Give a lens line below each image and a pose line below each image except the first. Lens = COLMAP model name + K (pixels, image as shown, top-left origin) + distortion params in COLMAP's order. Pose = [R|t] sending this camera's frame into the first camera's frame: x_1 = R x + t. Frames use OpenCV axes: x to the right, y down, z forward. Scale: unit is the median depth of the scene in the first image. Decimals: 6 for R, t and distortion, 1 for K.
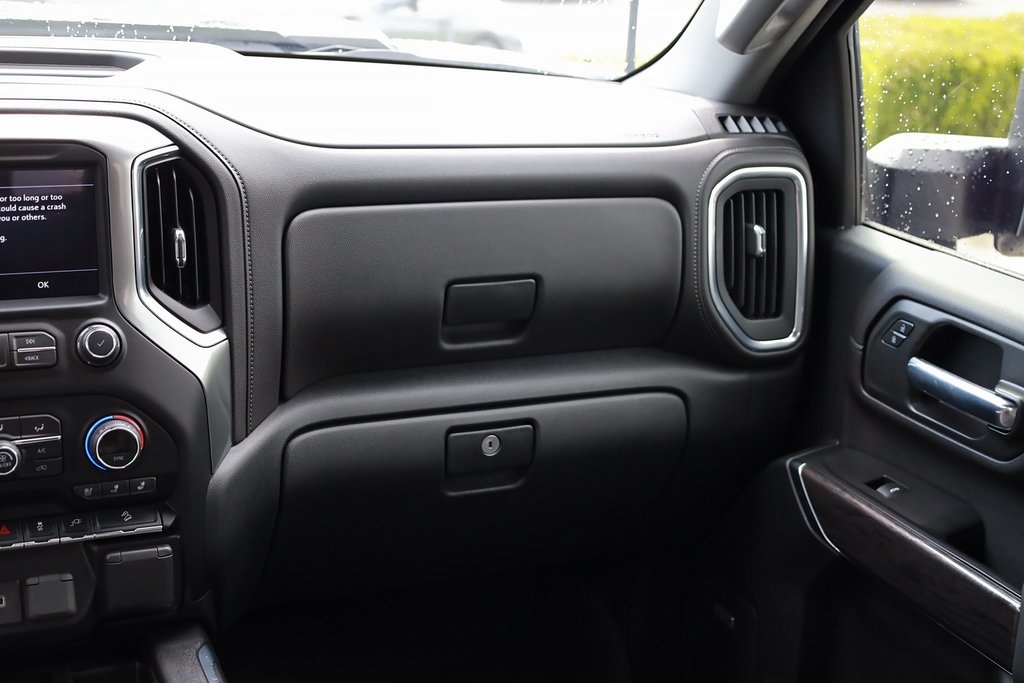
lens RADIAL K [[1528.0, 0, 523.2], [0, 1528.0, 347.7], [0, 0, 1]] dist [0.001124, 0.000000]
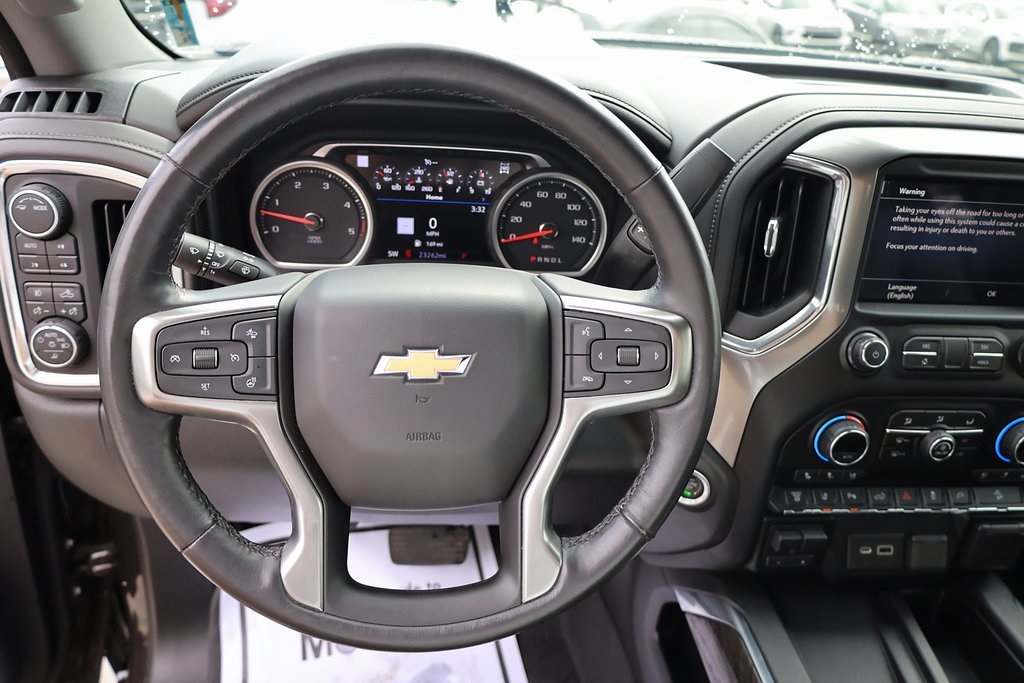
lens RADIAL K [[697.7, 0, 509.9], [0, 697.7, 346.6], [0, 0, 1]] dist [-0.016246, 0.007286]
pose [[0.948301, 0.159128, -0.274598, -0.449725], [-0.110040, 0.976405, 0.185805, -0.052708], [0.297686, -0.145982, 0.943436, 0.376671]]
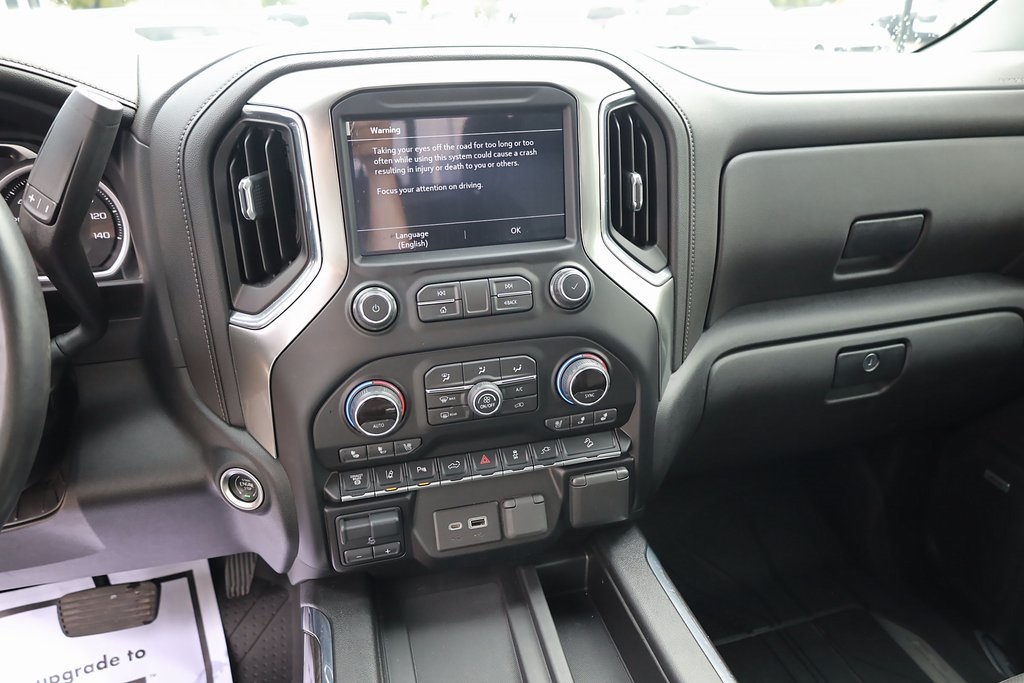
lens RADIAL K [[697.7, 0, 511.9], [0, 697.7, 339.0], [0, 0, 1]] dist [-0.016246, 0.007286]
pose [[0.985358, 0.002636, -0.170477, -0.211913], [0.017540, 0.993008, 0.116734, -0.020863], [0.169593, -0.118015, 0.978423, 0.473893]]
